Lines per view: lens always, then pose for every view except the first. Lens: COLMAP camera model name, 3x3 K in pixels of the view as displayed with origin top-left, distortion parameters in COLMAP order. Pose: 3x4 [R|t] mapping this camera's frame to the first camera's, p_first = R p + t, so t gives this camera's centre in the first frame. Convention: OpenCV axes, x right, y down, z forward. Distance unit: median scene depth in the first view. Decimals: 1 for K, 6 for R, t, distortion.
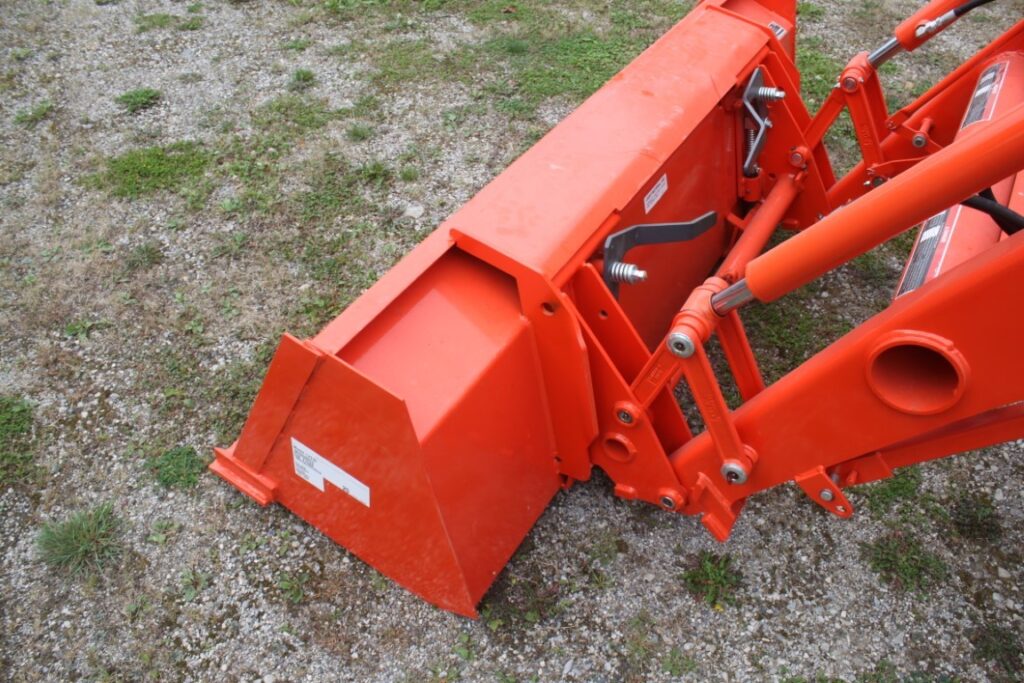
lens RADIAL K [[859.1, 0, 510.5], [0, 859.1, 340.6], [0, 0, 1]] dist [-0.107086, 0.002232]
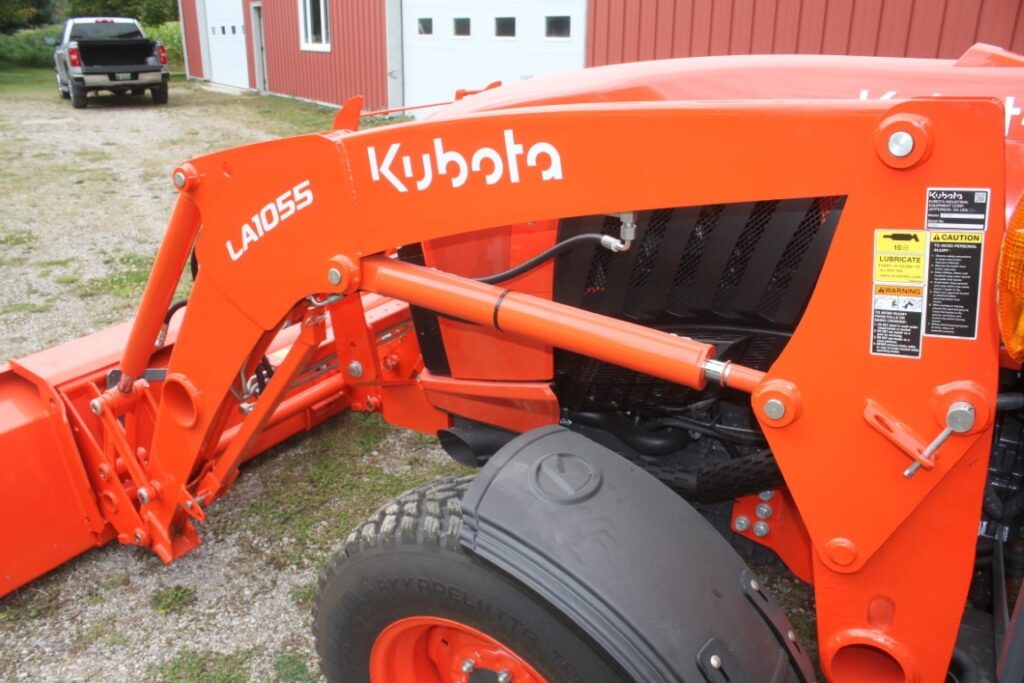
lens RADIAL K [[859.1, 0, 512.9], [0, 859.1, 344.6], [0, 0, 1]] dist [-0.107086, 0.002232]
pose [[0.999754, -0.022177, -0.000370, 0.821648], [0.020403, 0.926047, -0.376856, 0.425156], [0.008700, 0.376756, 0.926272, -0.472793]]
